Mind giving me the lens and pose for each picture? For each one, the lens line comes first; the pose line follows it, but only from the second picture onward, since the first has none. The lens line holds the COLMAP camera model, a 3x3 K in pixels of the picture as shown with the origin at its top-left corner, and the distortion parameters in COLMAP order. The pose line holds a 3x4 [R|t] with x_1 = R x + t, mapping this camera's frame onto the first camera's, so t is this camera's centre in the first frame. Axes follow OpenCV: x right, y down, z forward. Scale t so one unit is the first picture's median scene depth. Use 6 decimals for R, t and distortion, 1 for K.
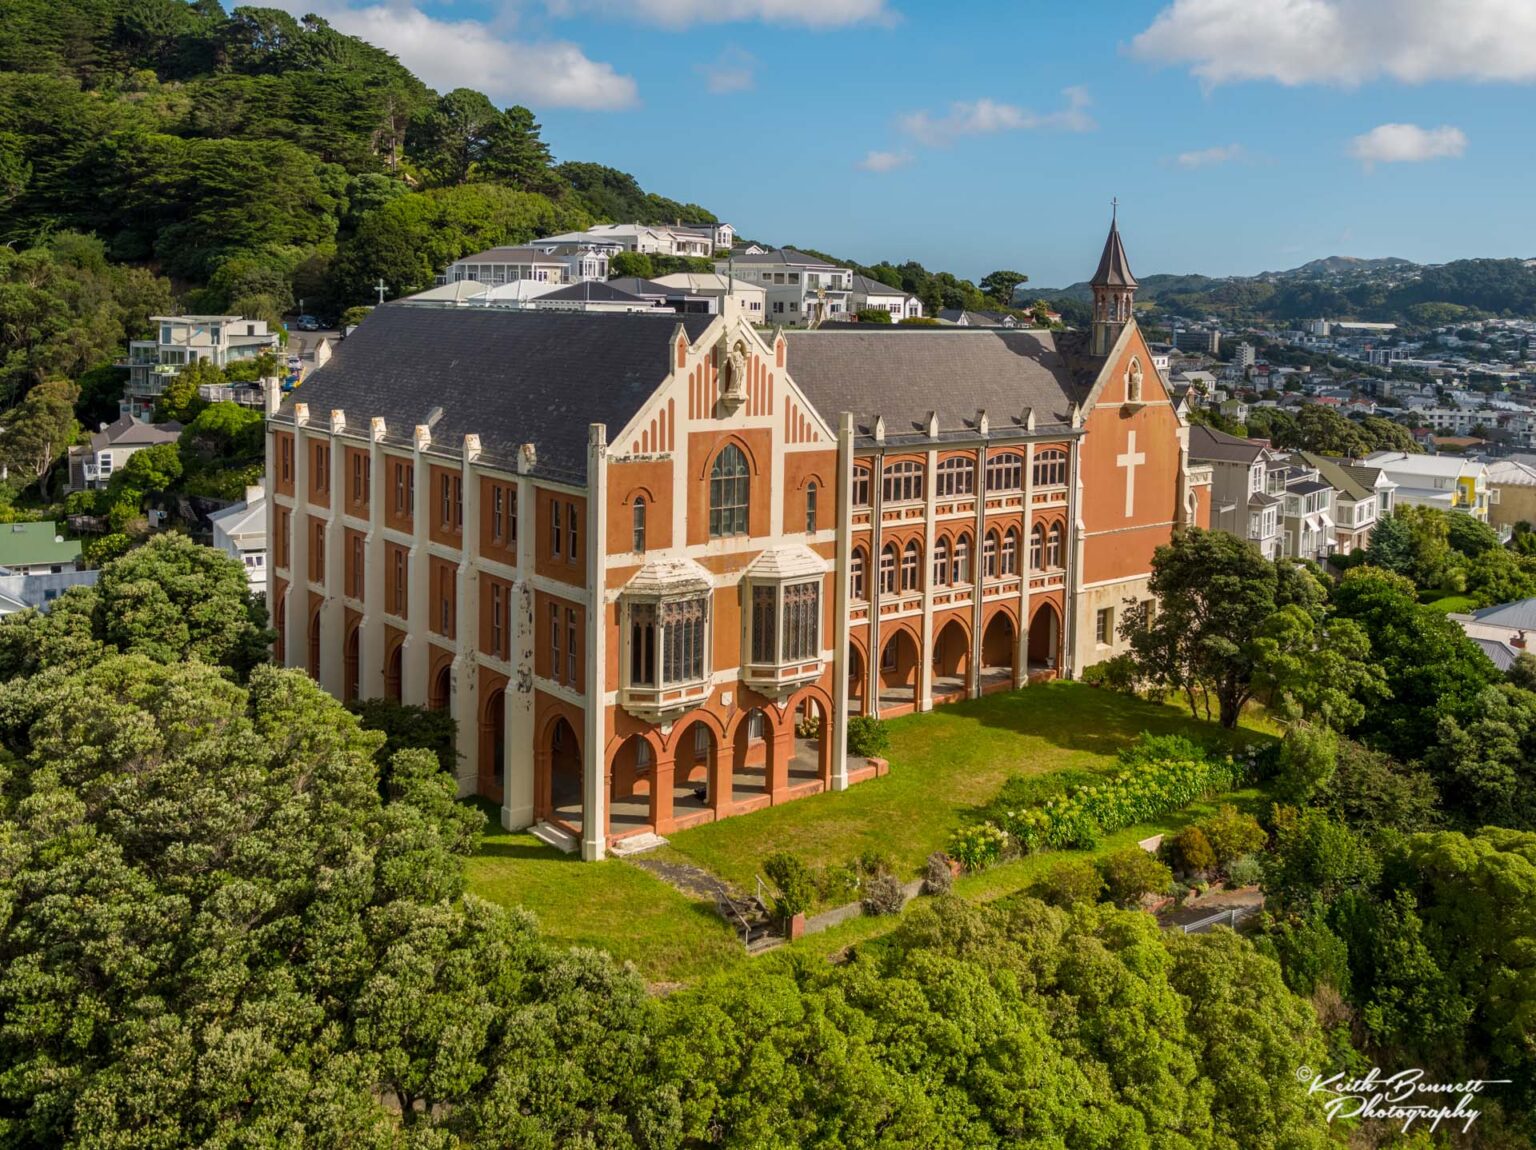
lens RADIAL K [[1406.8, 0, 768.0], [0, 1406.8, 575.0], [0, 0, 1]] dist [0.002027, 0.003541]
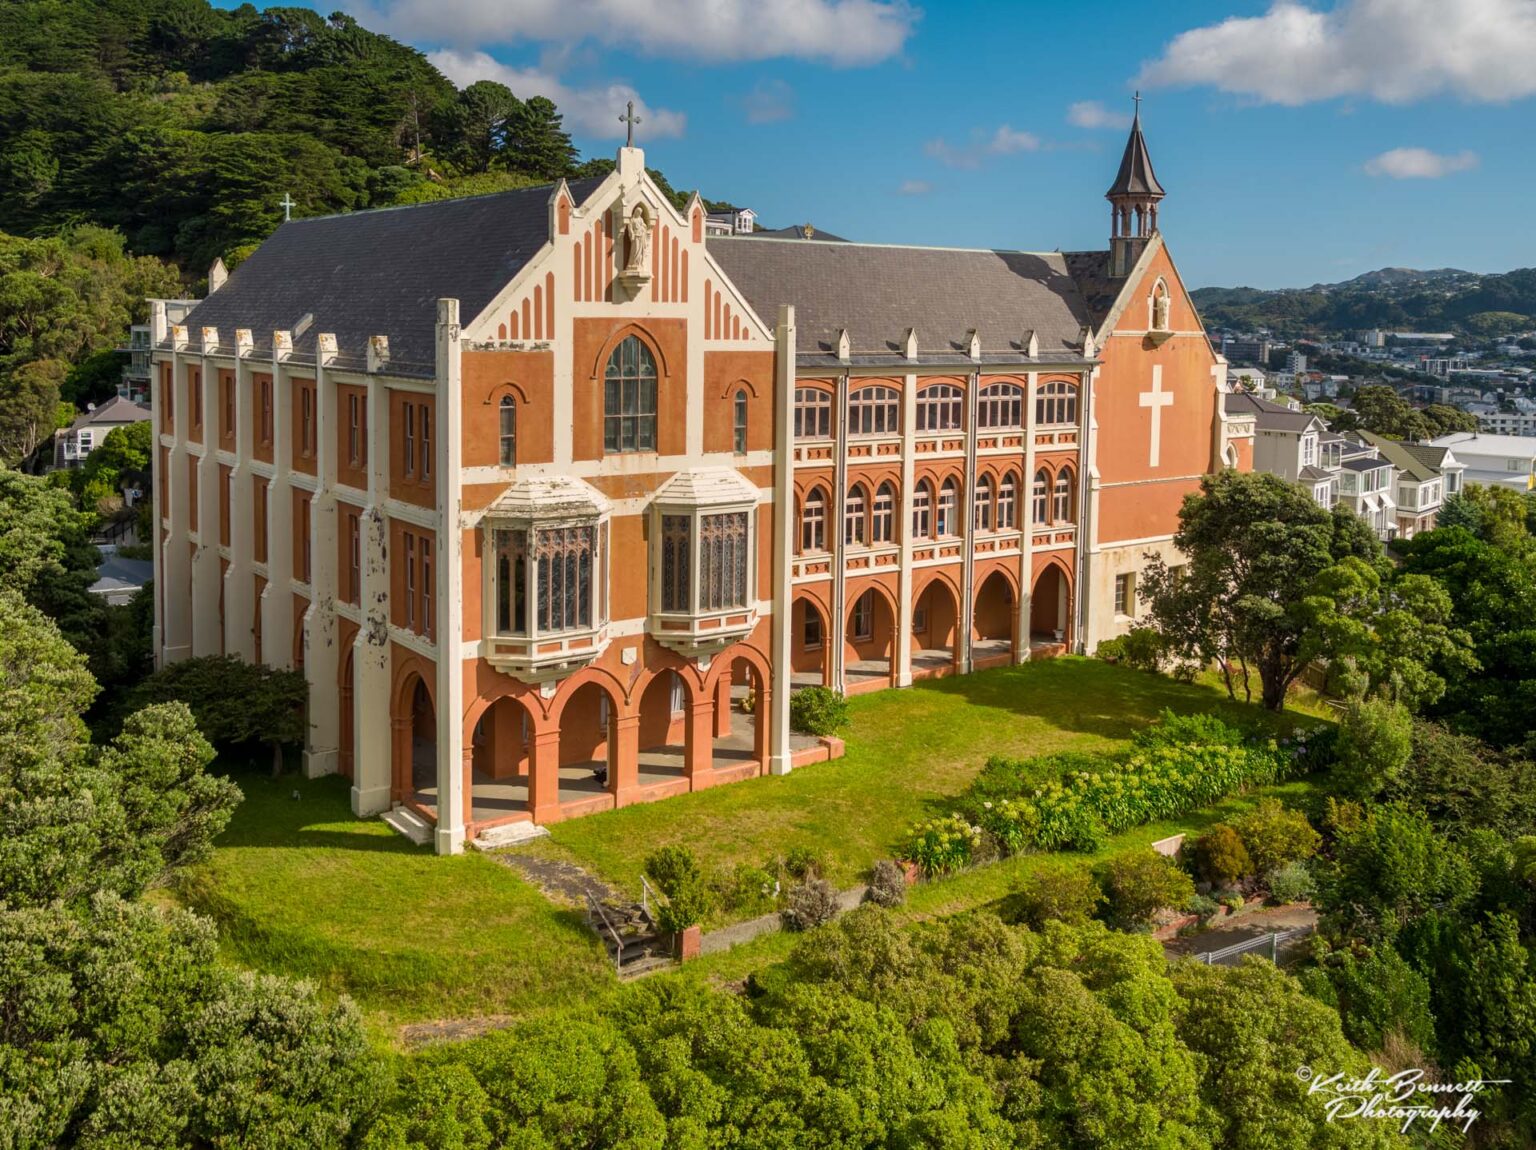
lens RADIAL K [[1351.2, 0, 735.5], [0, 1351.2, 581.9], [0, 0, 1]] dist [-0.000516, 0.003052]
pose [[0.997749, 0.002992, -0.066998, 0.069600], [-0.003634, 0.999949, -0.009466, 0.044458], [0.066966, 0.009689, 0.997708, 0.197989]]
